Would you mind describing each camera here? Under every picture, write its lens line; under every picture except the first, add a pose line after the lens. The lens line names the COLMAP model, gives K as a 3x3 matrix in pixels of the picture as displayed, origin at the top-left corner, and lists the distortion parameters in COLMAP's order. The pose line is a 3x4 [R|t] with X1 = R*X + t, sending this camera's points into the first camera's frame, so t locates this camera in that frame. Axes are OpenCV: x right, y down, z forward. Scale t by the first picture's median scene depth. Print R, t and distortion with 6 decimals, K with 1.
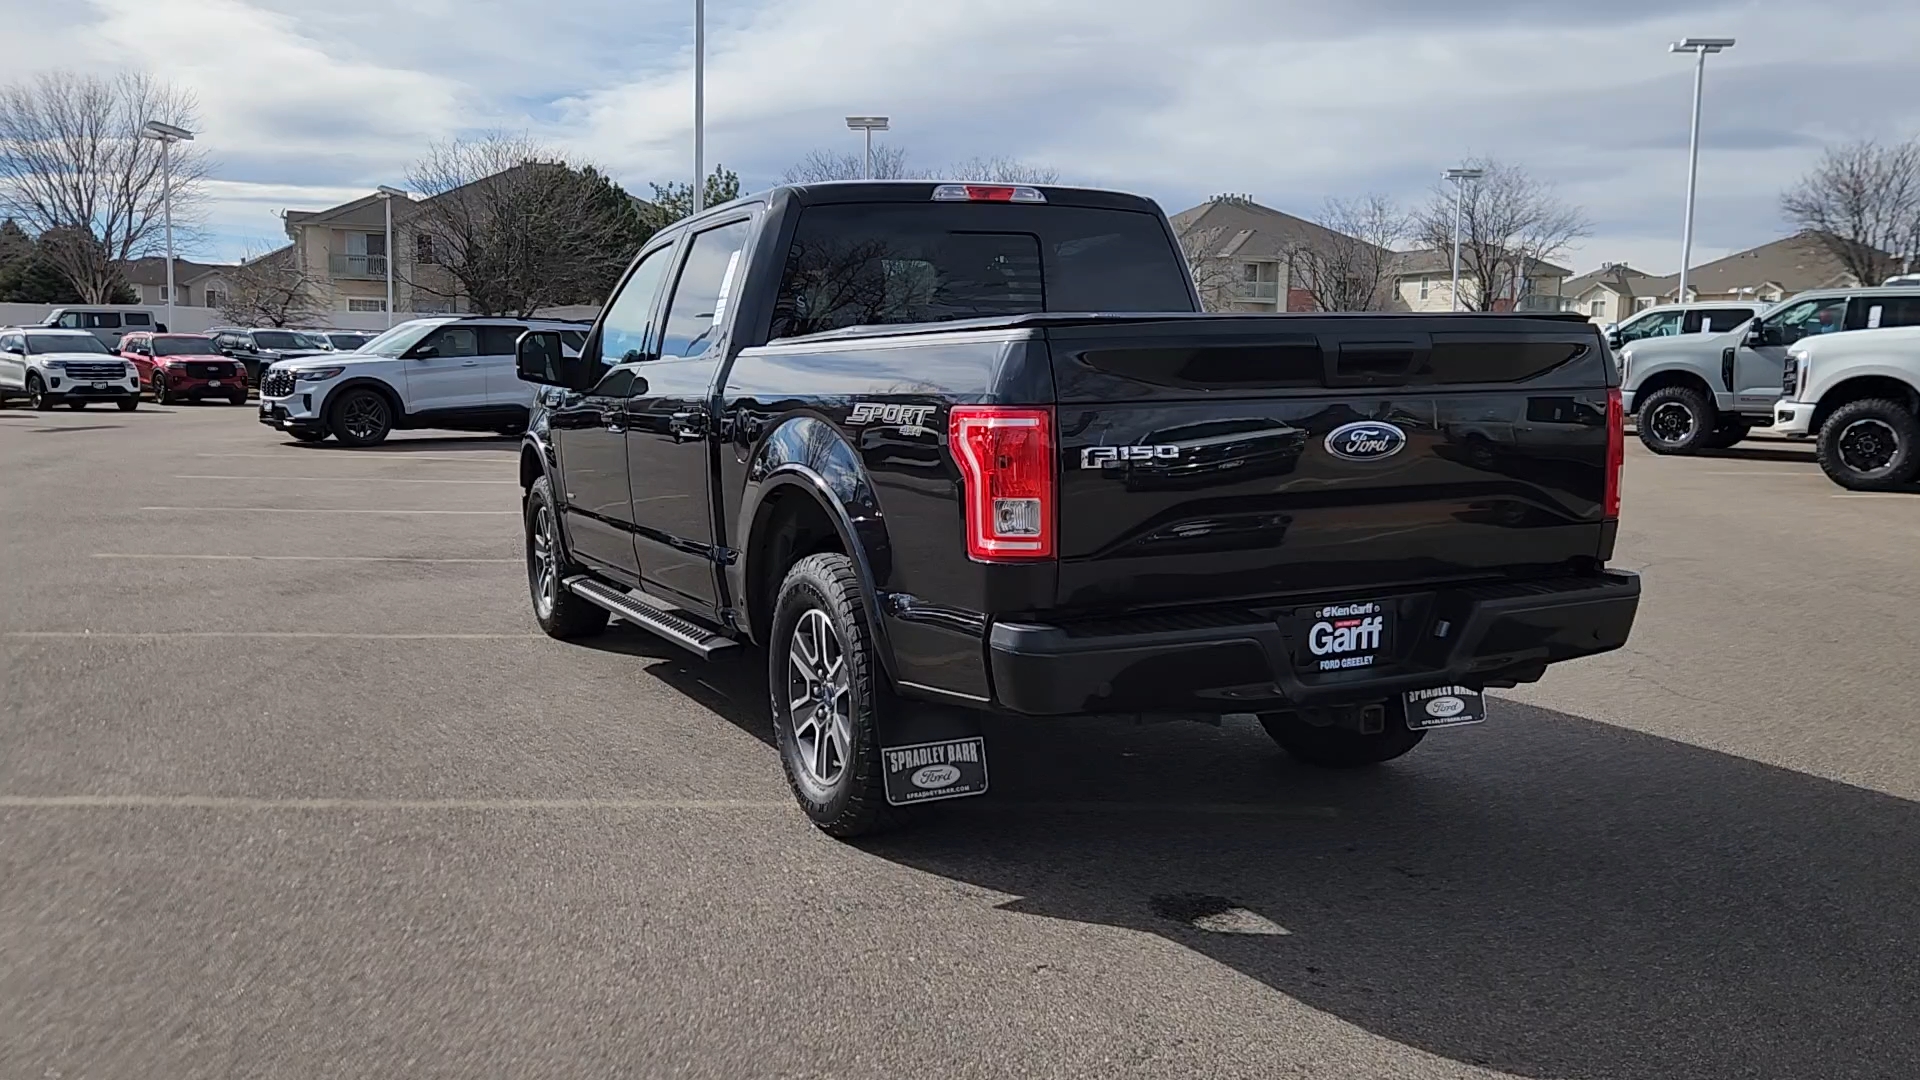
lens RADIAL K [[1641.9, 0, 946.2], [0, 1641.9, 550.3], [0, 0, 1]] dist [0.030282, -0.012020]
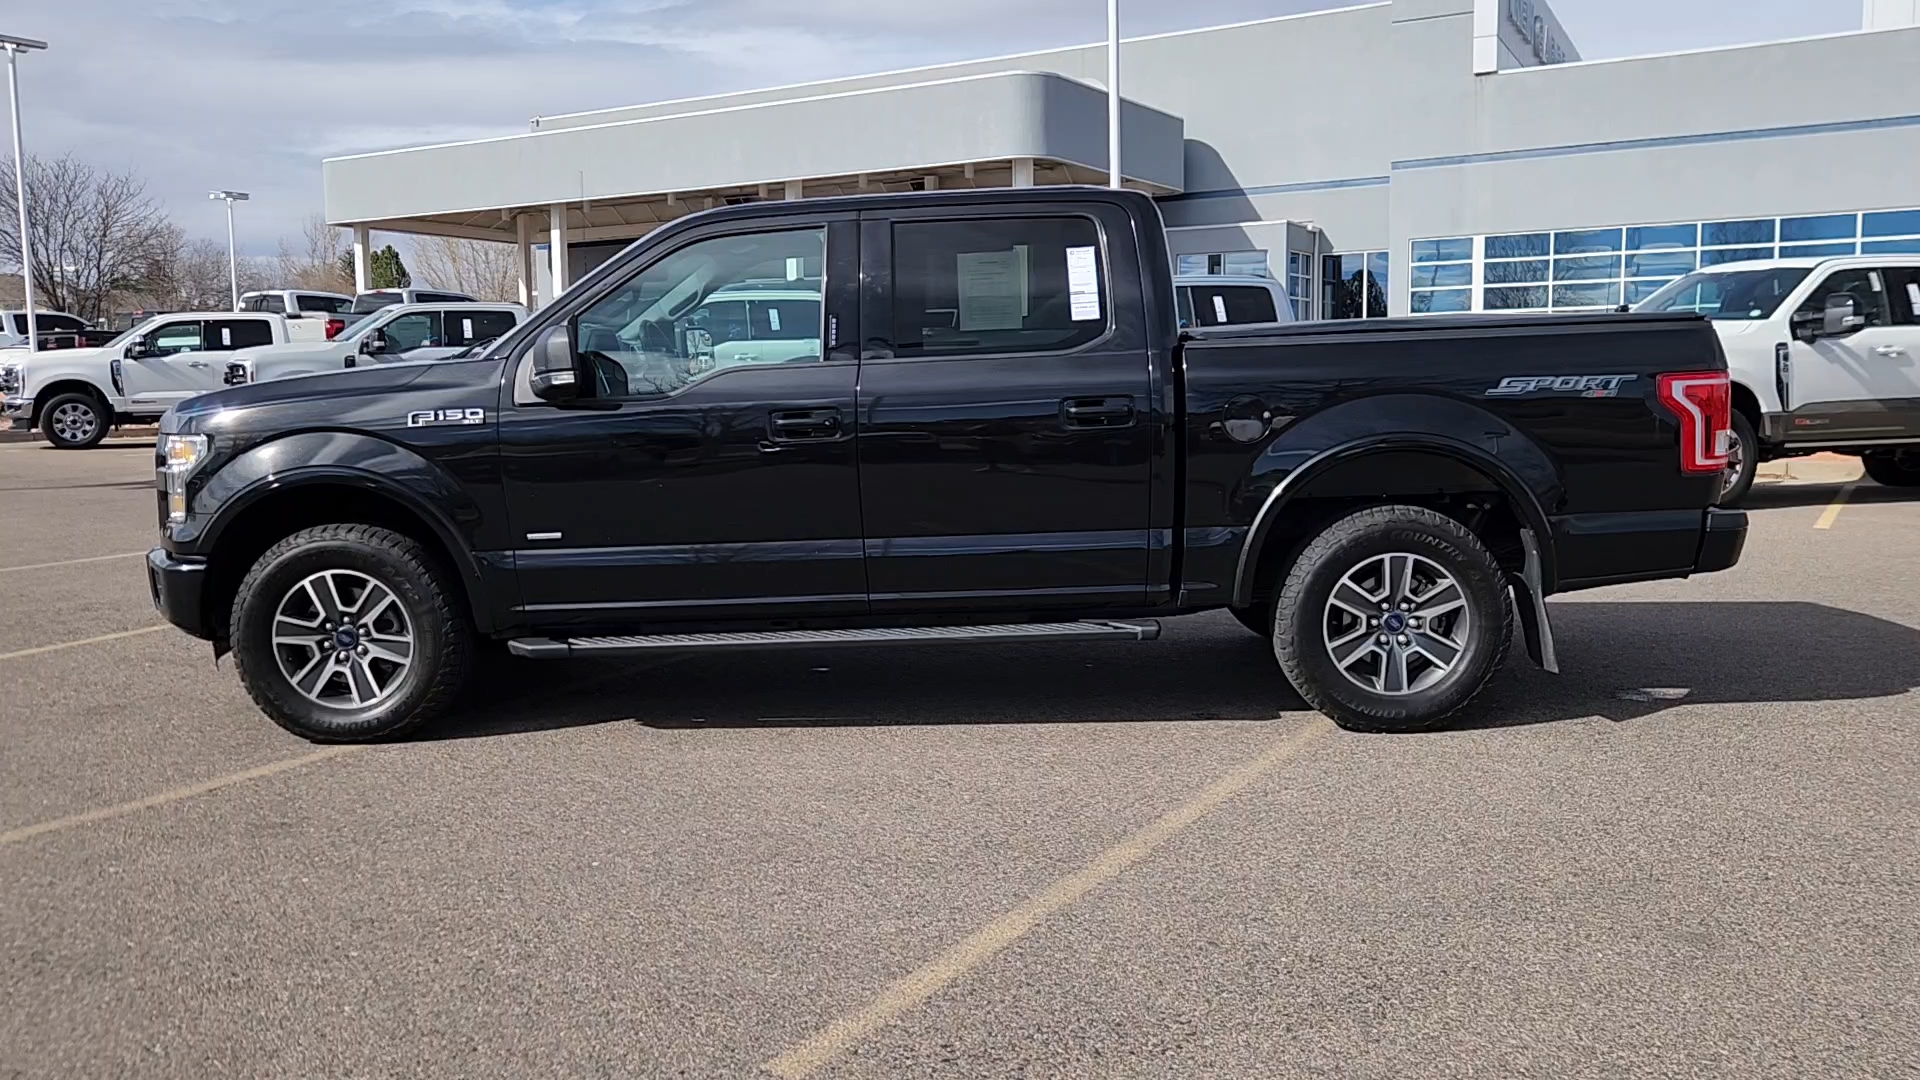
lens RADIAL K [[1641.9, 0, 958.0], [0, 1641.9, 545.8], [0, 0, 1]] dist [0.030282, -0.012020]
pose [[0.451515, -0.110634, 0.885378, -1.131996], [0.120468, 0.990756, 0.062366, -0.073046], [-0.884094, 0.078501, 0.460669, 0.628042]]
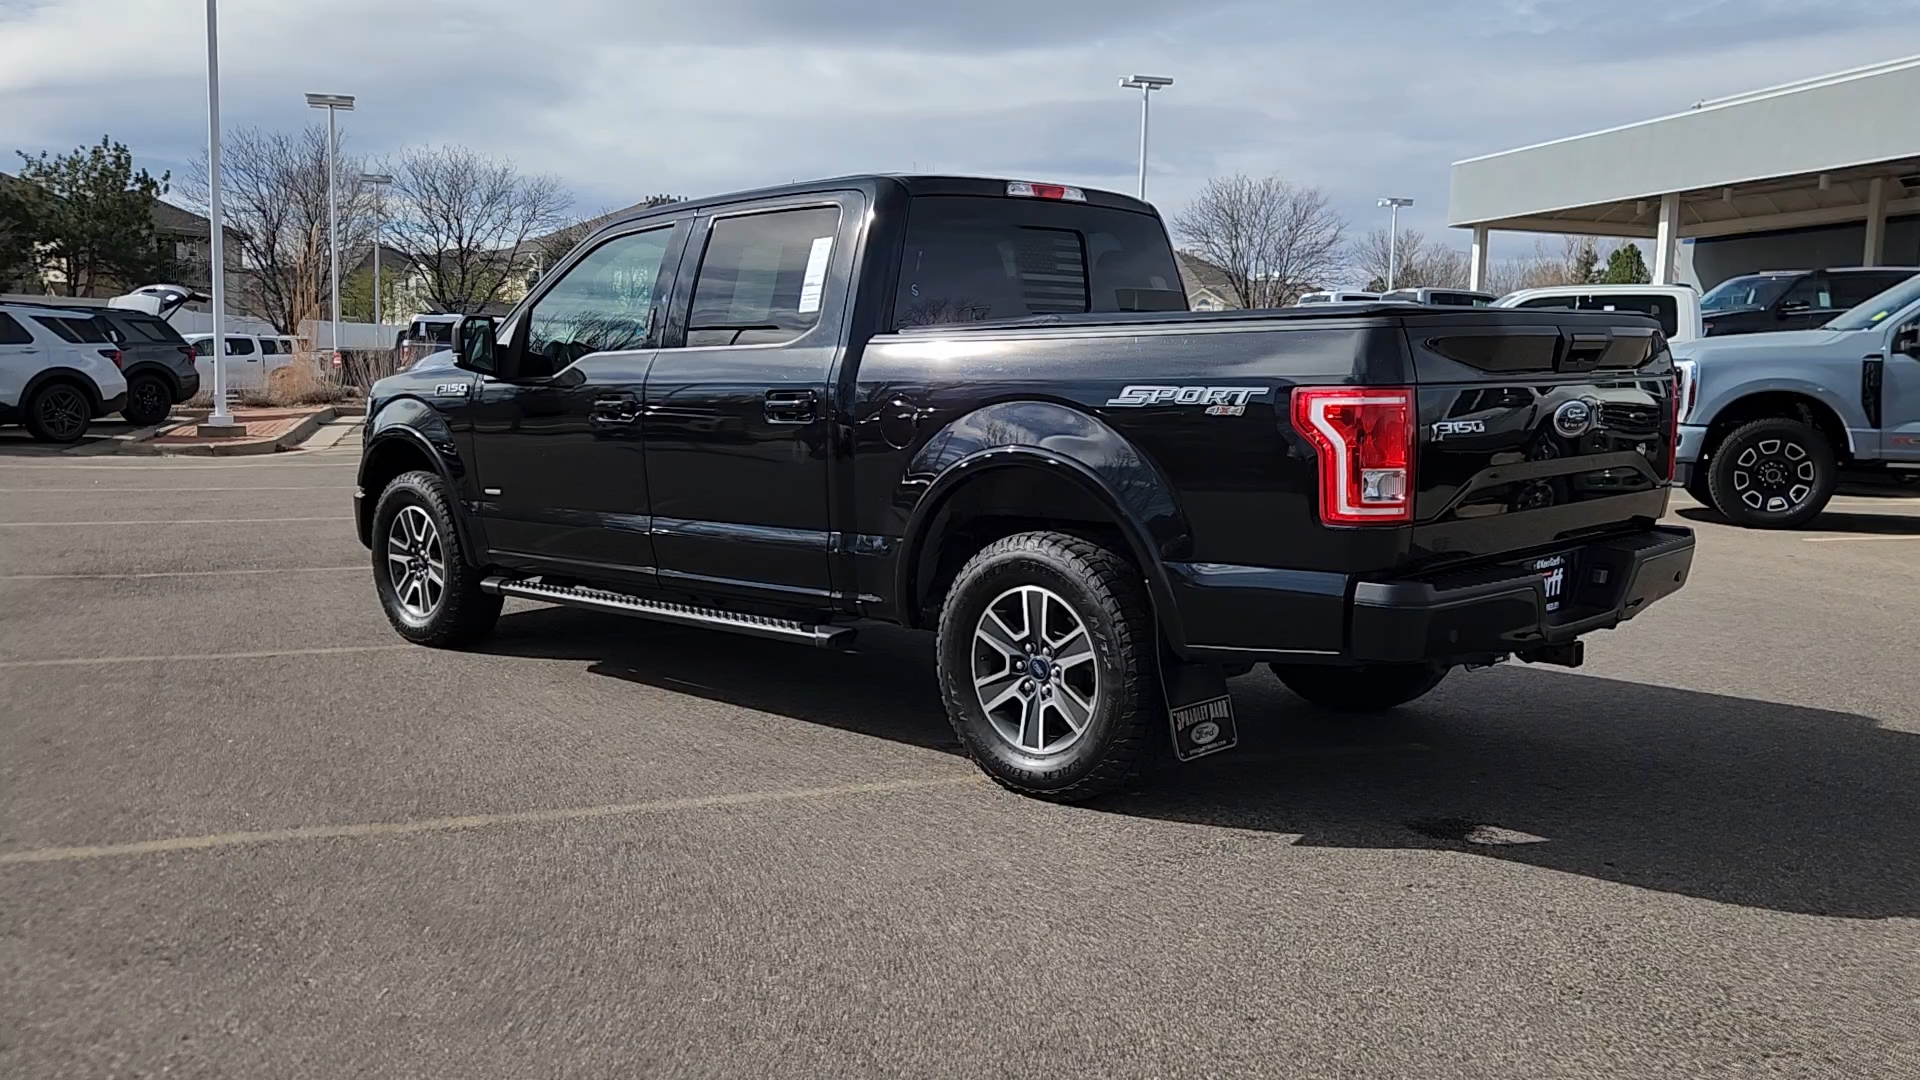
lens RADIAL K [[1641.9, 0, 955.7], [0, 1641.9, 545.2], [0, 0, 1]] dist [0.030282, -0.012020]
pose [[0.935319, -0.032015, 0.352355, -0.424523], [0.033279, 0.999443, 0.002471, 0.005119], [-0.352238, 0.009415, 0.935863, 0.037409]]
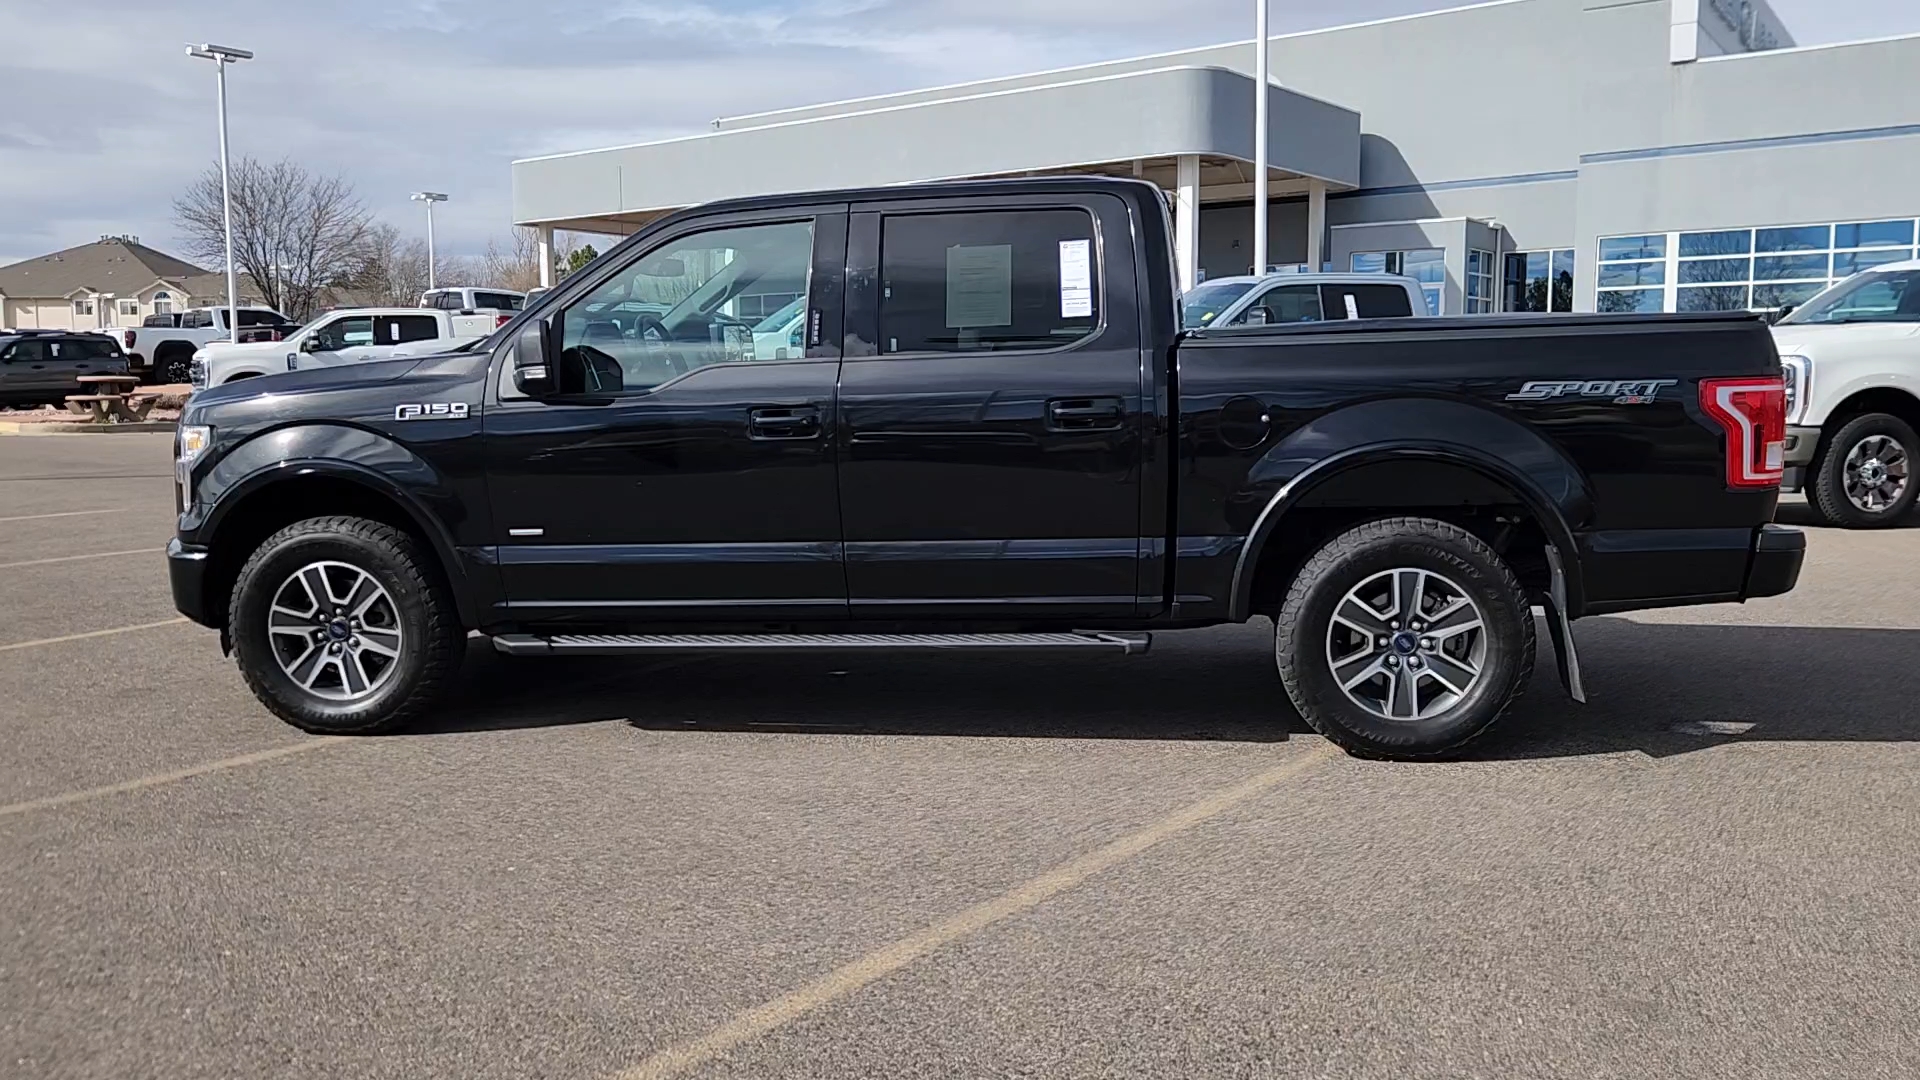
lens RADIAL K [[1641.9, 0, 956.6], [0, 1641.9, 544.6], [0, 0, 1]] dist [0.030282, -0.012020]
pose [[0.550987, -0.100110, 0.828487, -1.032005], [0.106351, 0.993107, 0.049273, -0.059736], [-0.827709, 0.060961, 0.557836, 0.539013]]
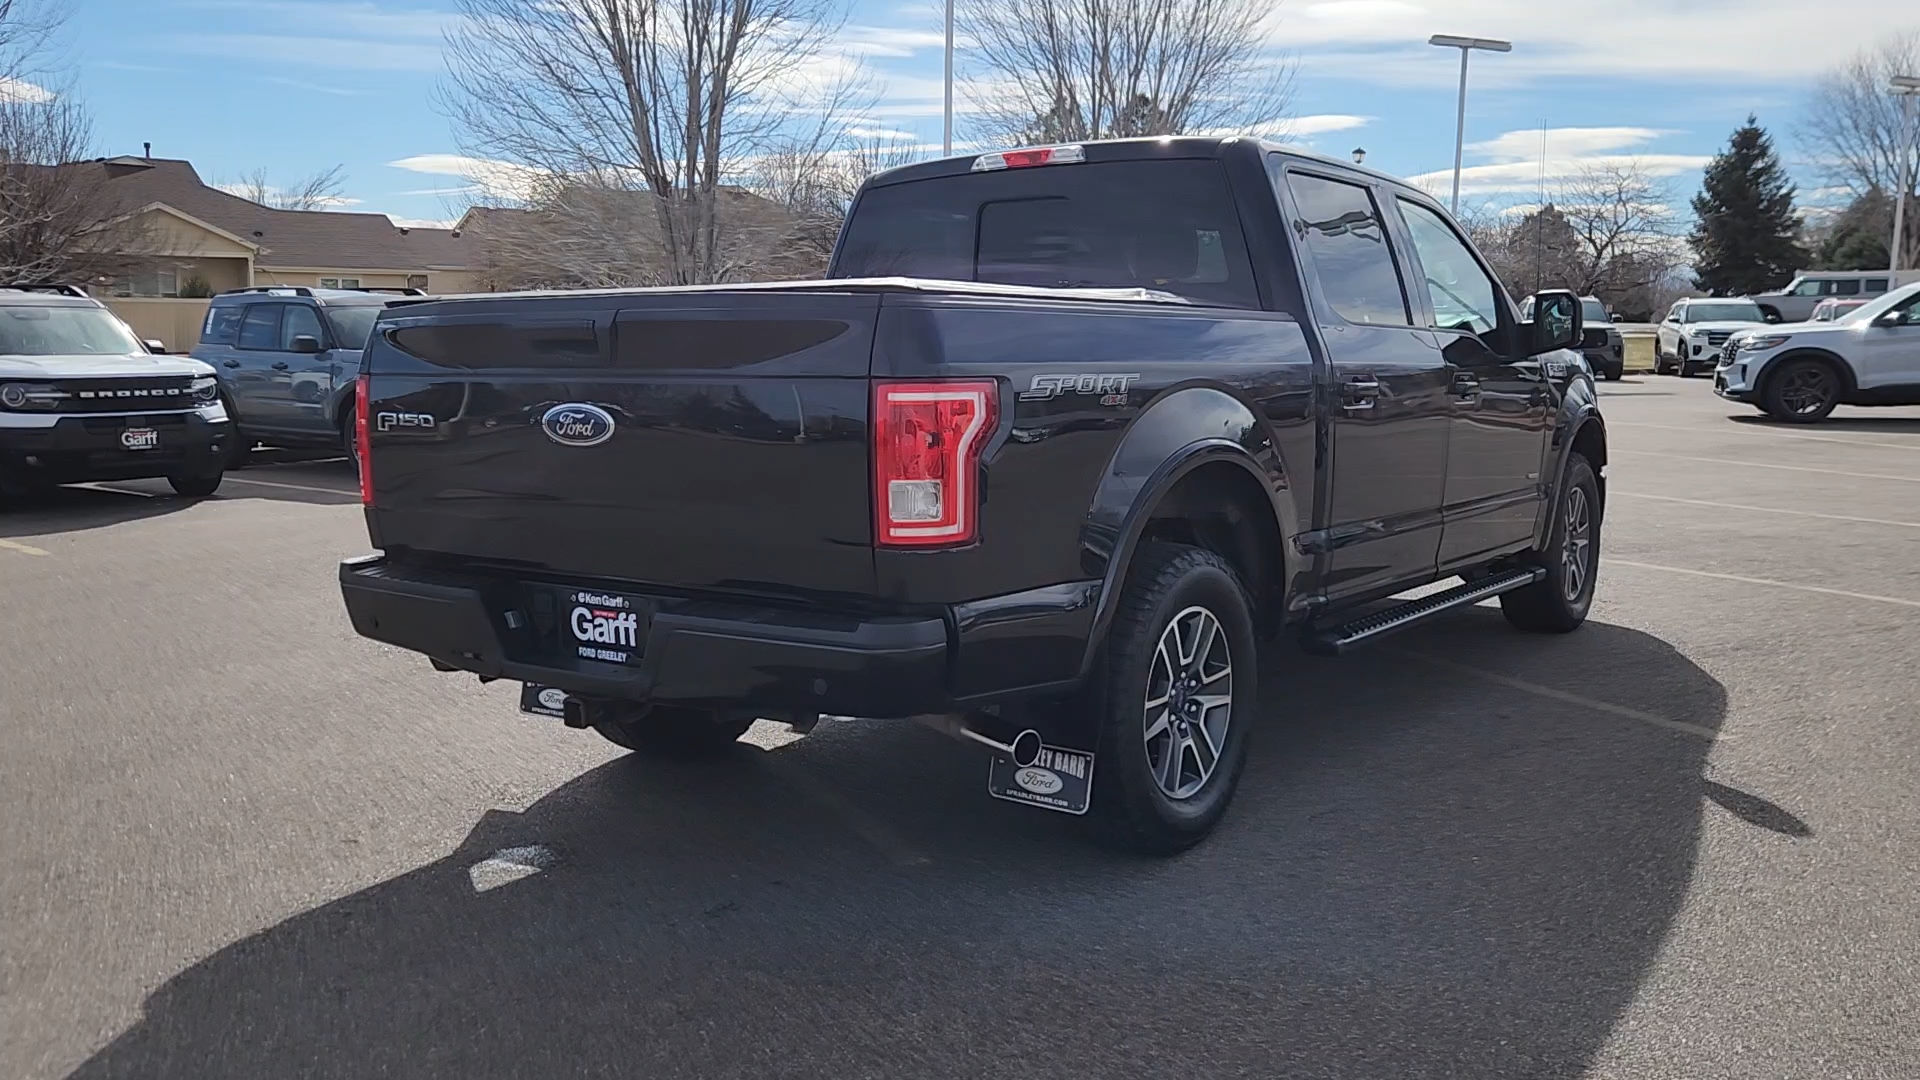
lens RADIAL K [[1641.9, 0, 932.0], [0, 1641.9, 538.5], [0, 0, 1]] dist [0.030282, -0.012020]
pose [[0.479603, 0.111596, -0.870361, 0.879876], [-0.100512, 0.992338, 0.071850, -0.065932], [0.871710, 0.053023, 0.487145, 0.526383]]
